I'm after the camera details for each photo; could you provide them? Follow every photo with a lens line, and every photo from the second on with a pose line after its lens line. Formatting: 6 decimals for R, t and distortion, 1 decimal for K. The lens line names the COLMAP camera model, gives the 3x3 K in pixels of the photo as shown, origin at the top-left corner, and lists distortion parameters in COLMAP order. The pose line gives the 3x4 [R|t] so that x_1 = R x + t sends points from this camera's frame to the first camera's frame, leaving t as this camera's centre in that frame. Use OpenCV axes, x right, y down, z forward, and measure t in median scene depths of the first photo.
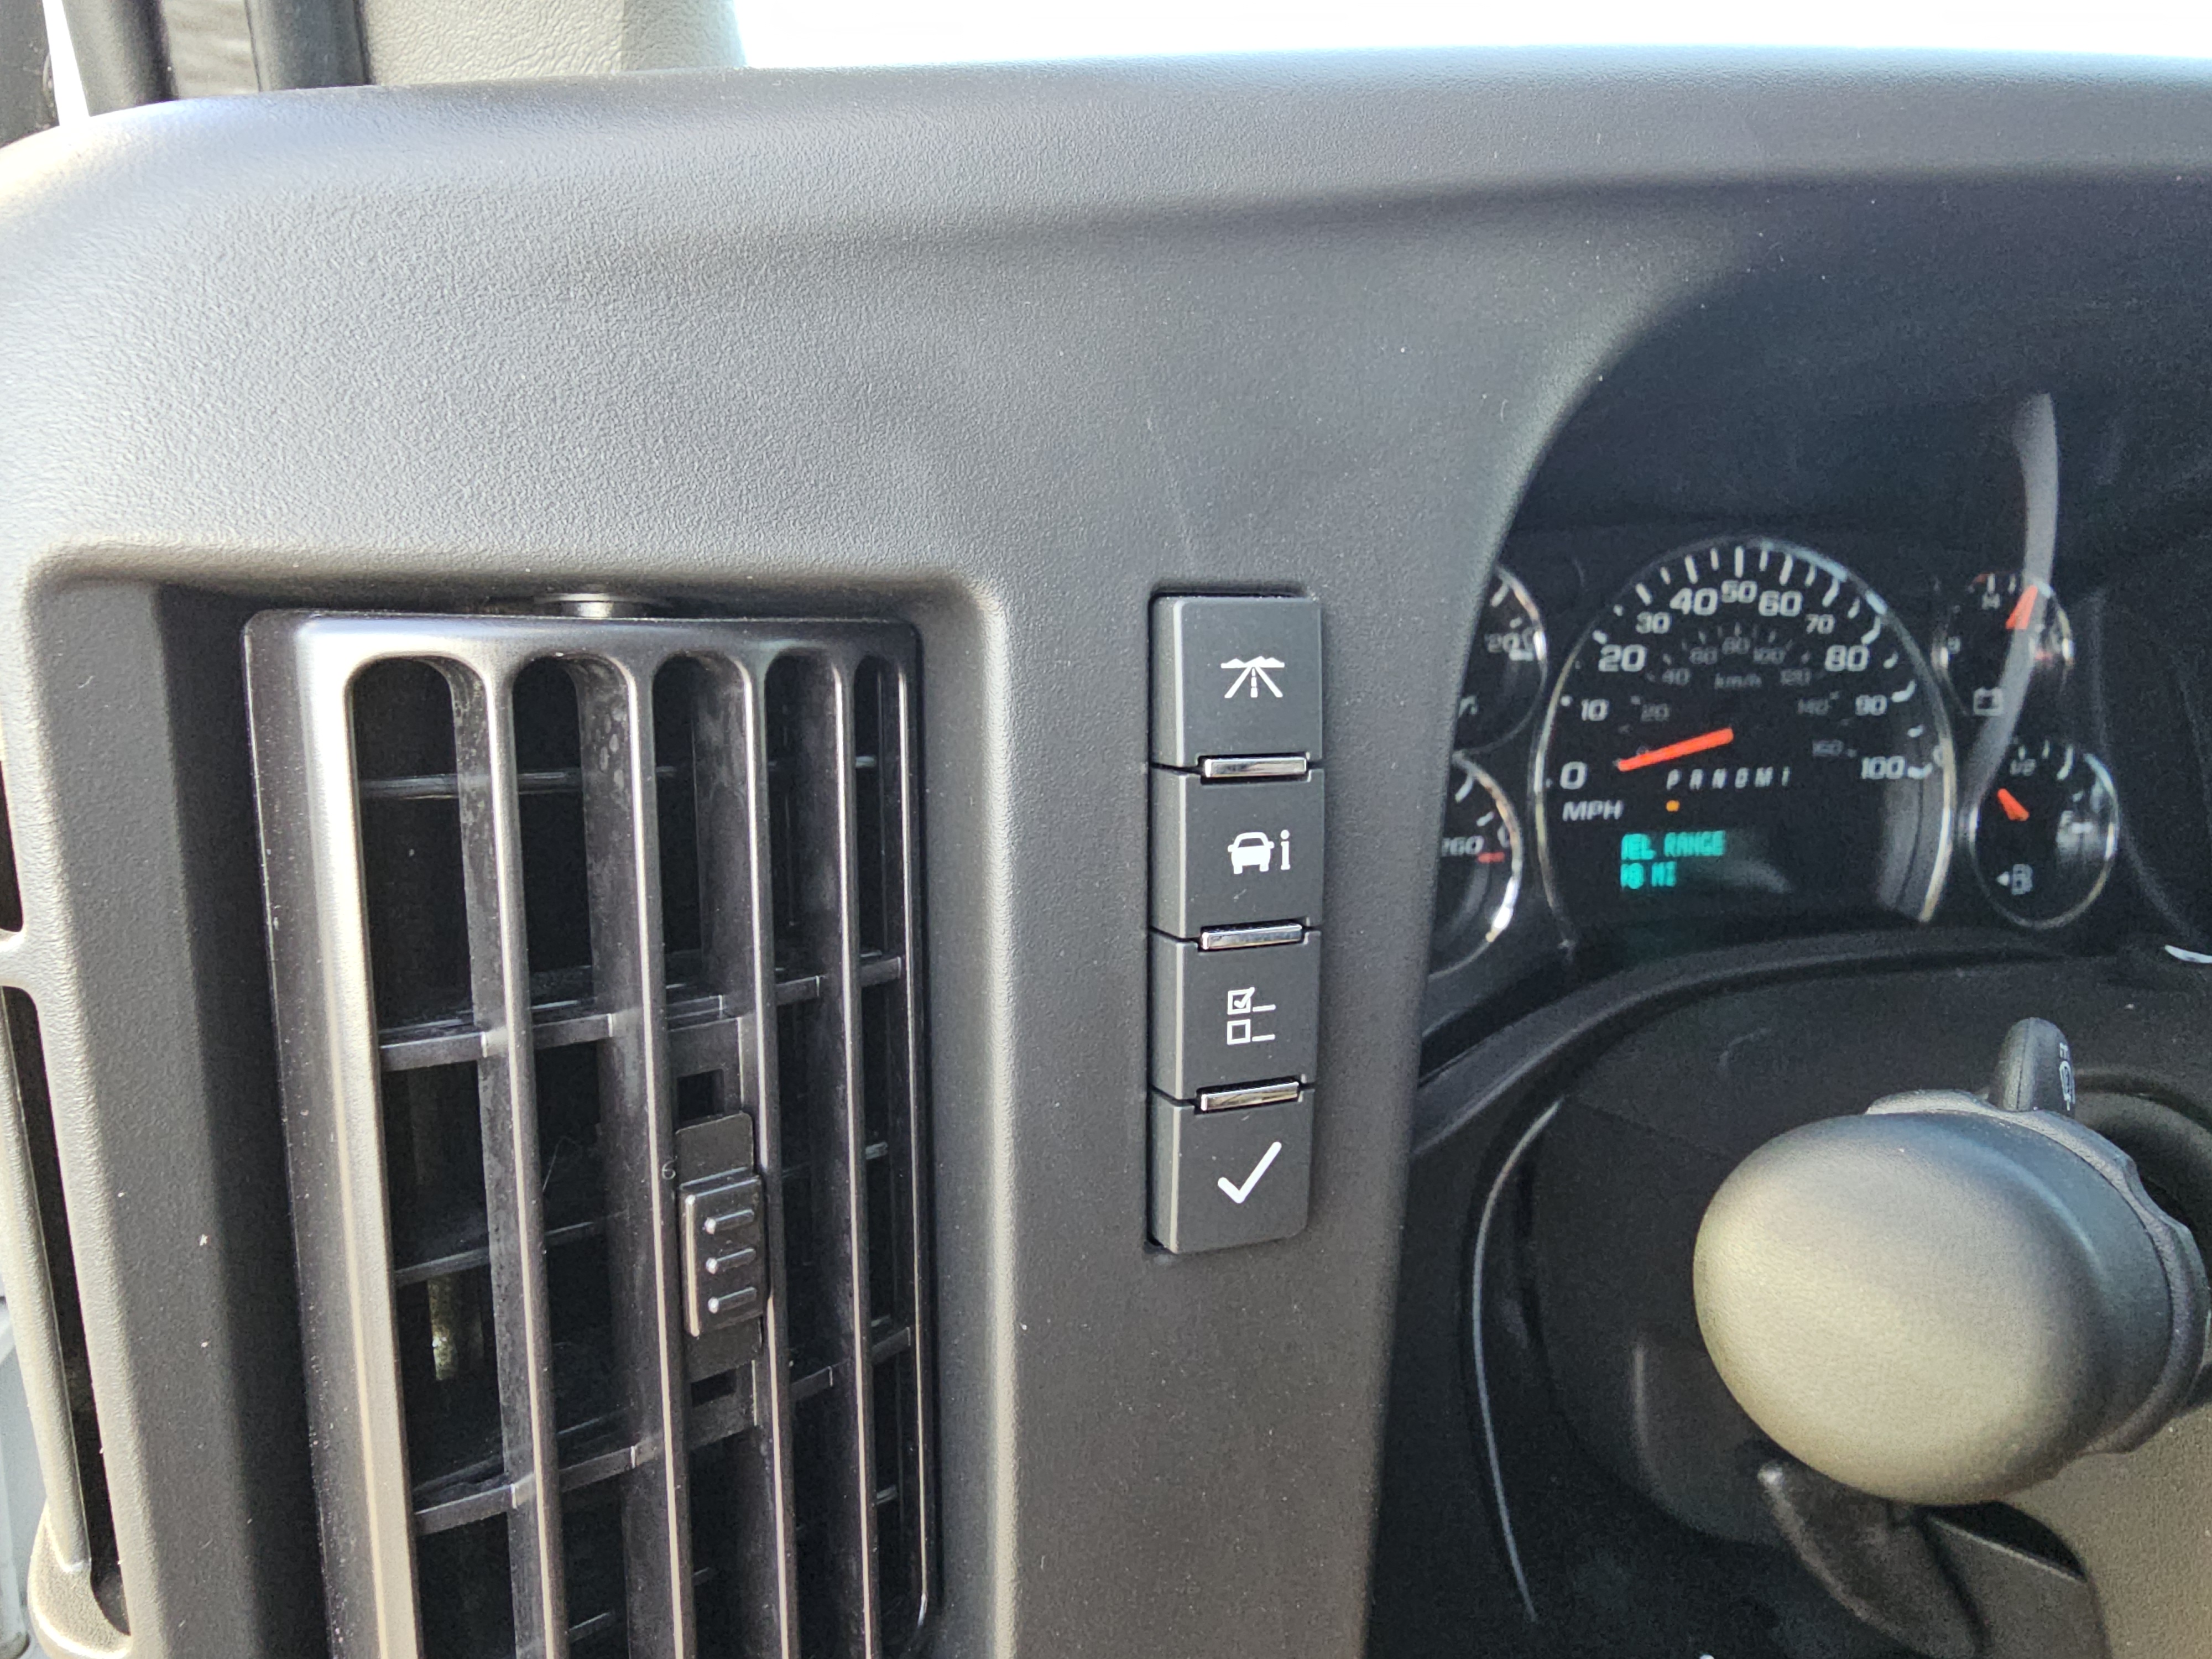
lens RADIAL K [[1348.5, 0, 1054.2], [0, 1348.5, 833.6], [0, 0, 1]] dist [-0.000405, 0.000717]
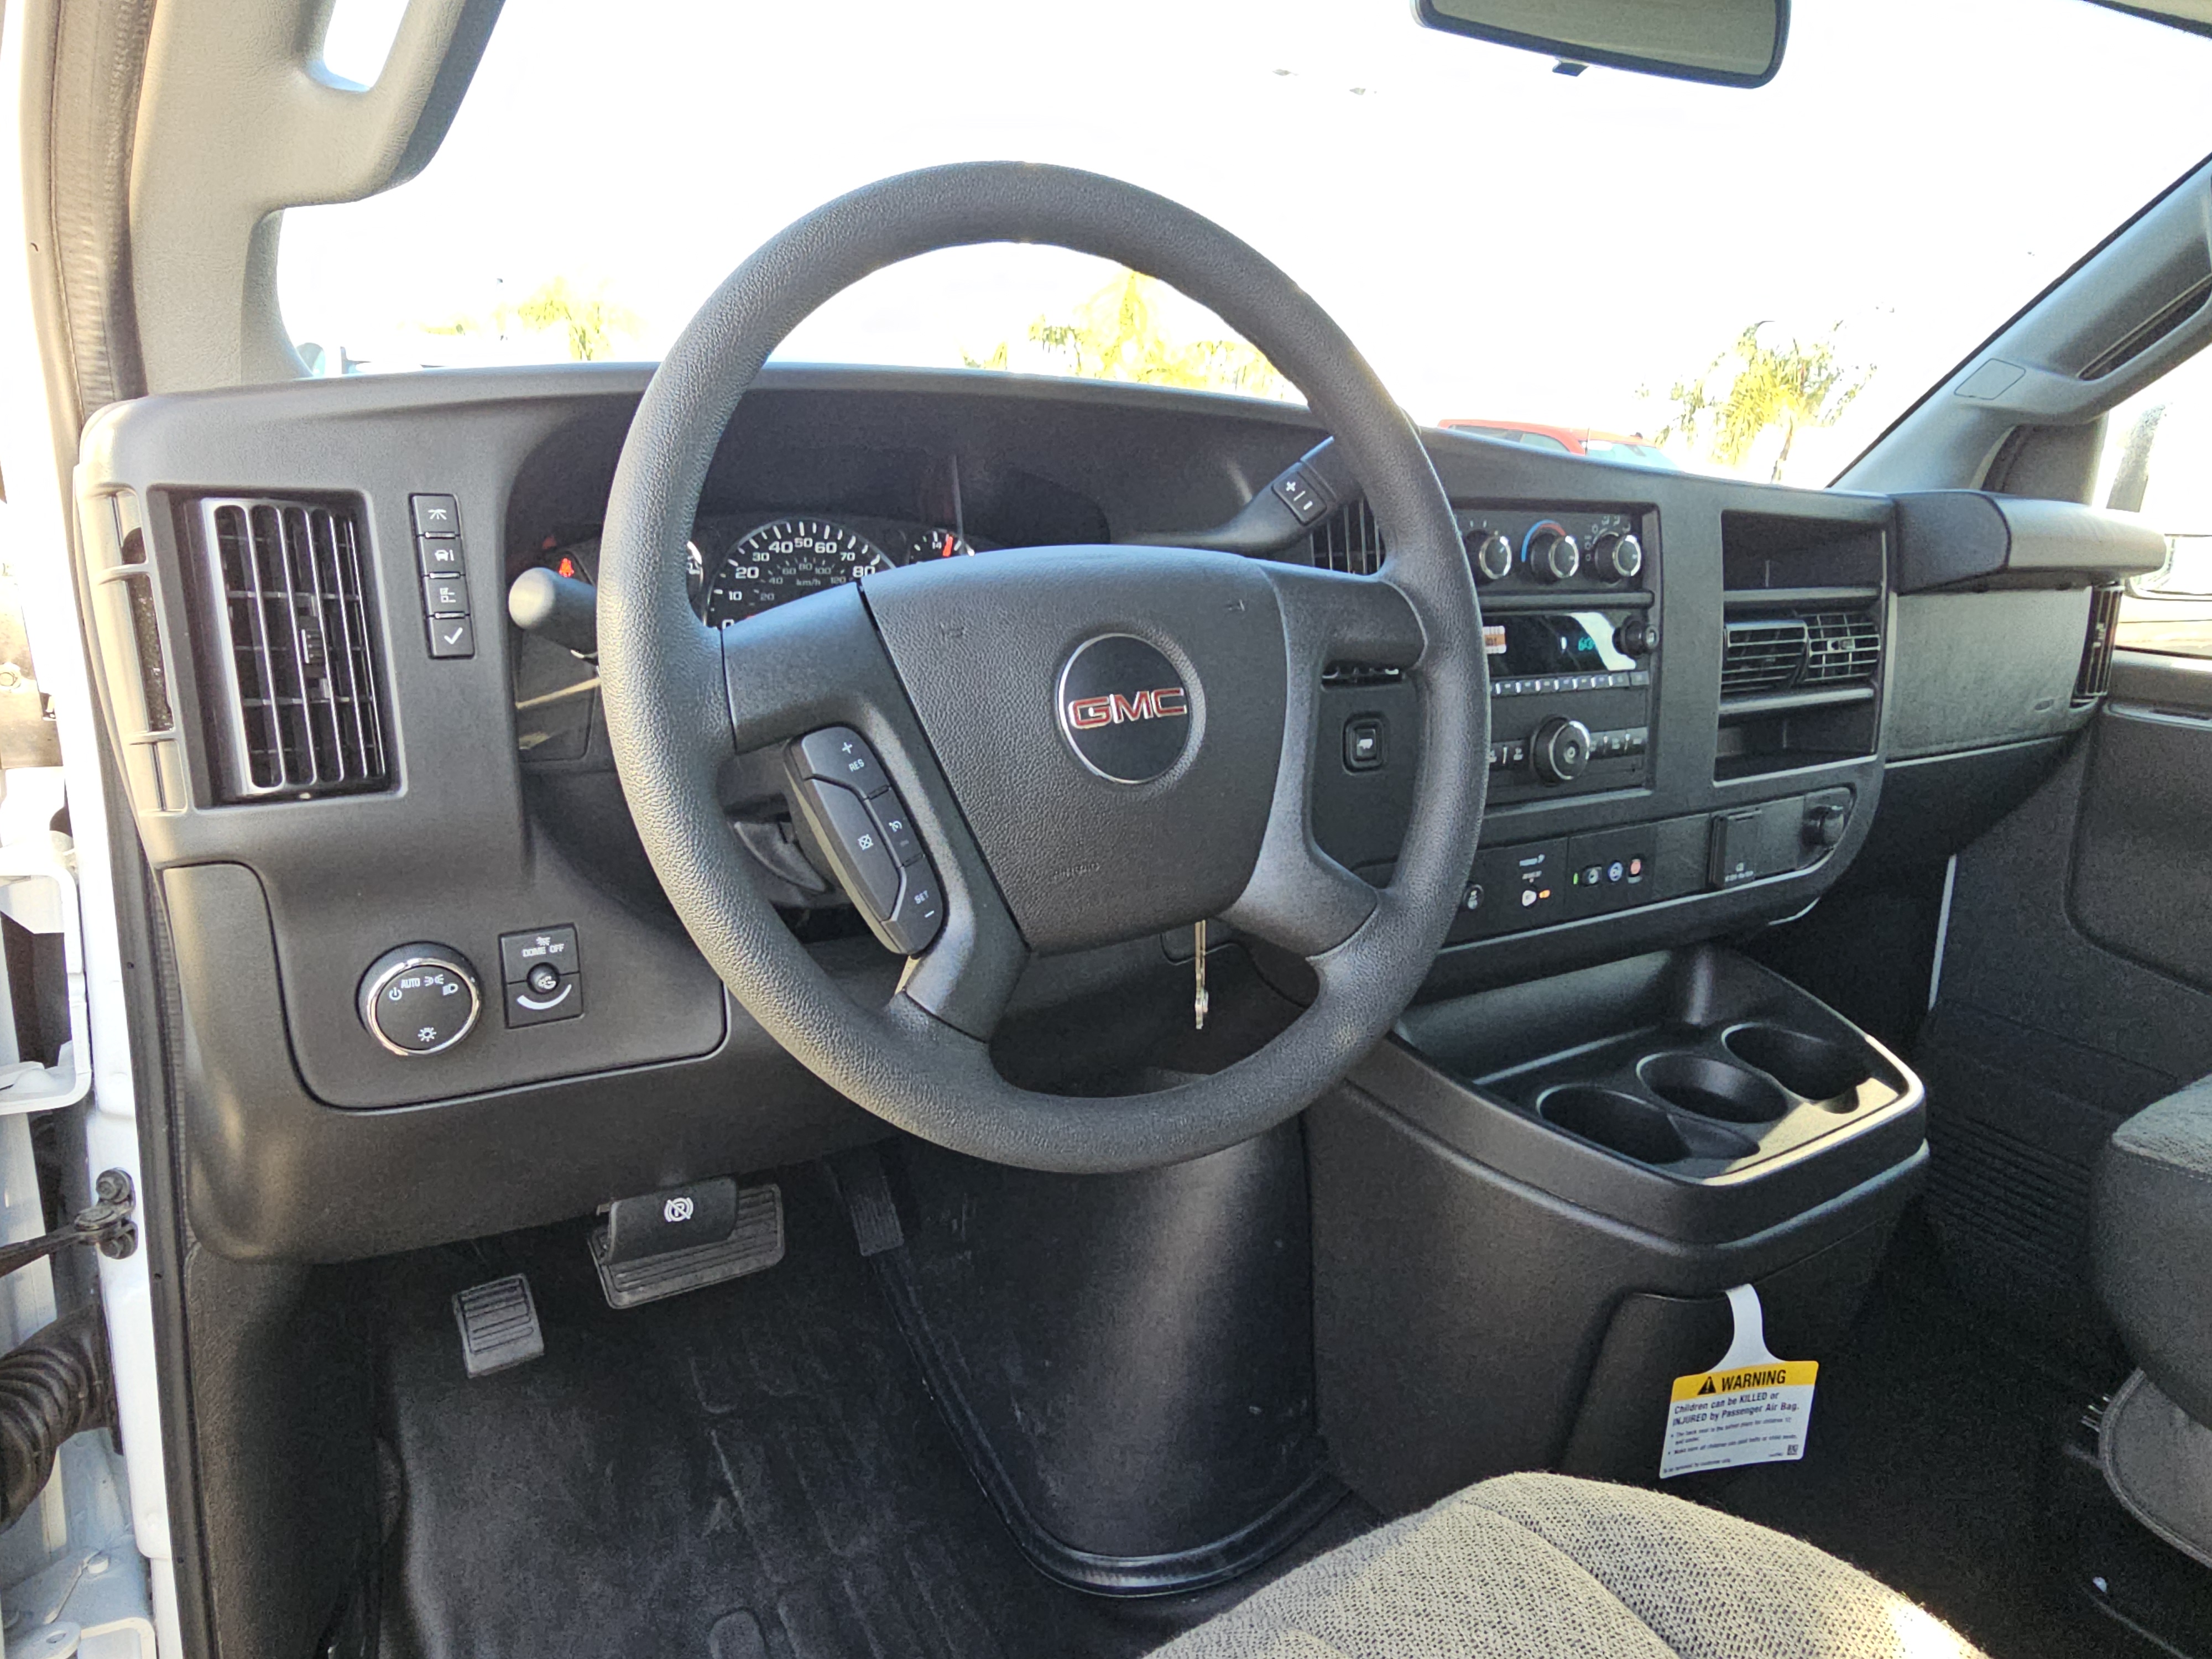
lens RADIAL K [[1348.5, 0, 1054.2], [0, 1348.5, 833.6], [0, 0, 1]] dist [-0.000405, 0.000717]
pose [[0.959995, -0.101473, 0.260983, 0.278832], [0.118201, 0.991771, -0.049177, 0.460782], [-0.253845, 0.078058, 0.964090, -1.227028]]
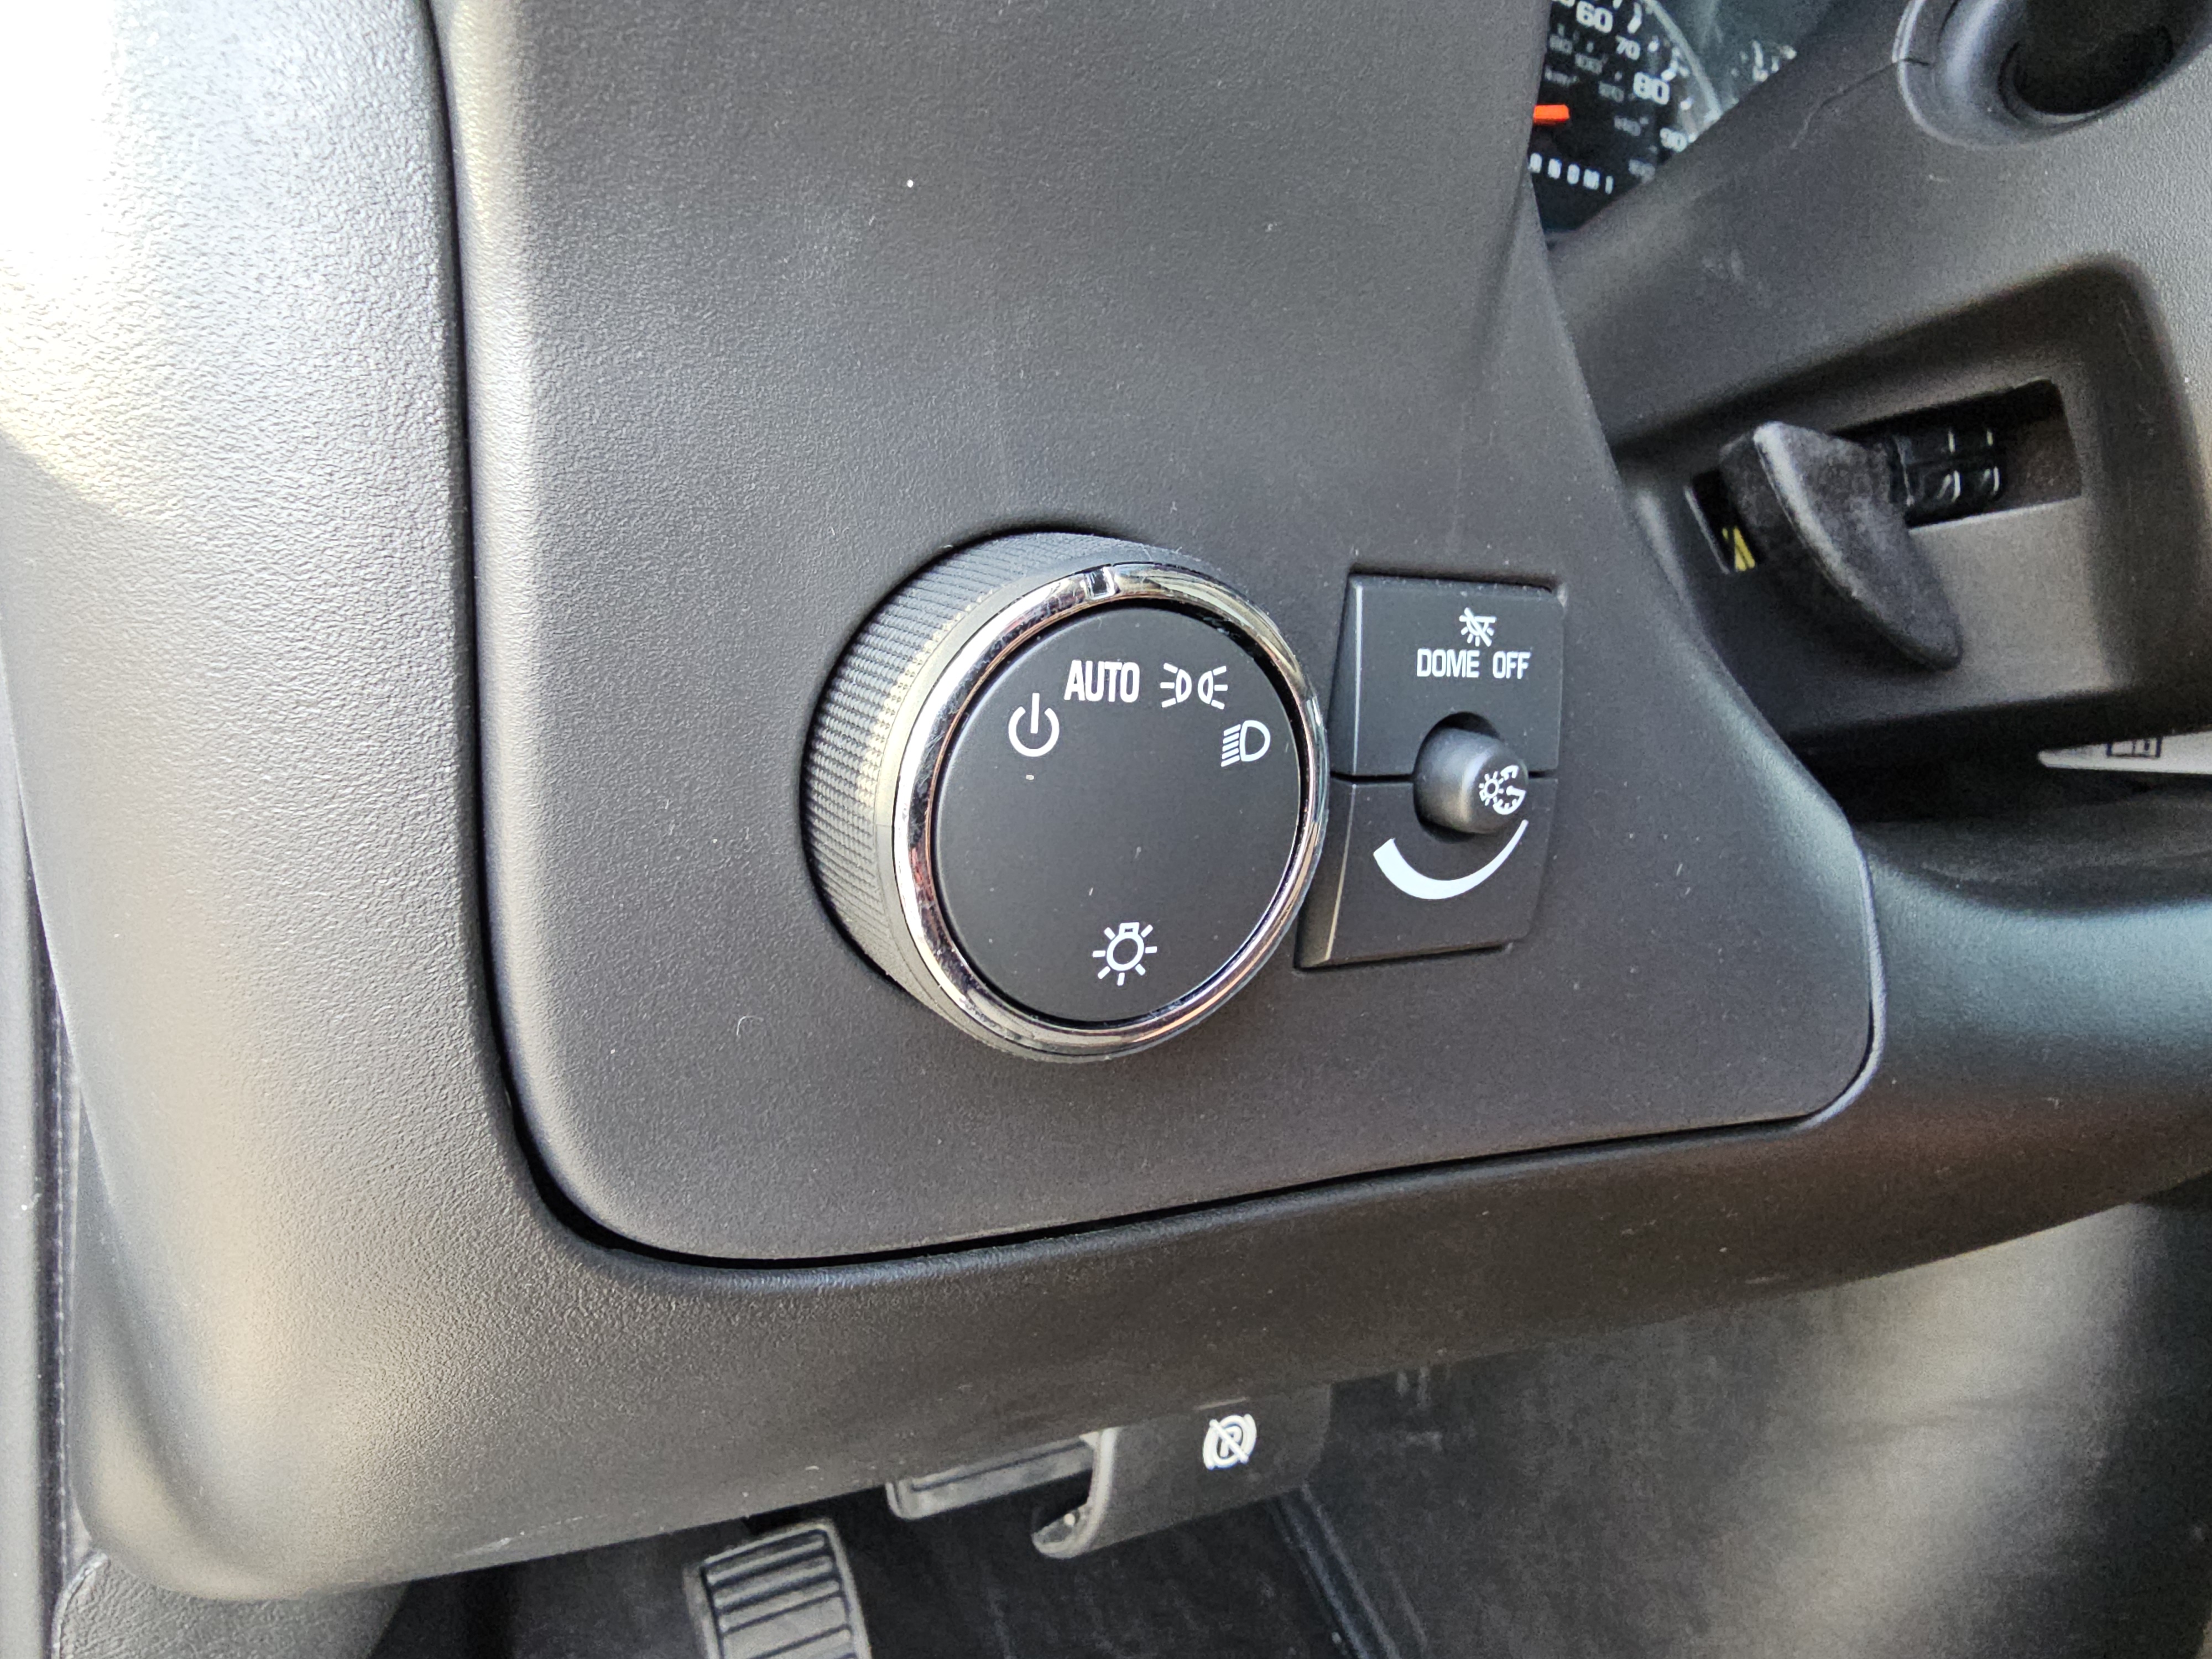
lens RADIAL K [[1348.5, 0, 1054.2], [0, 1348.5, 833.6], [0, 0, 1]] dist [-0.000405, 0.000717]
pose [[0.975548, -0.027548, 0.218052, -0.110232], [0.044386, 0.996366, -0.072701, 0.521246], [-0.215257, 0.080601, 0.973226, 0.137249]]
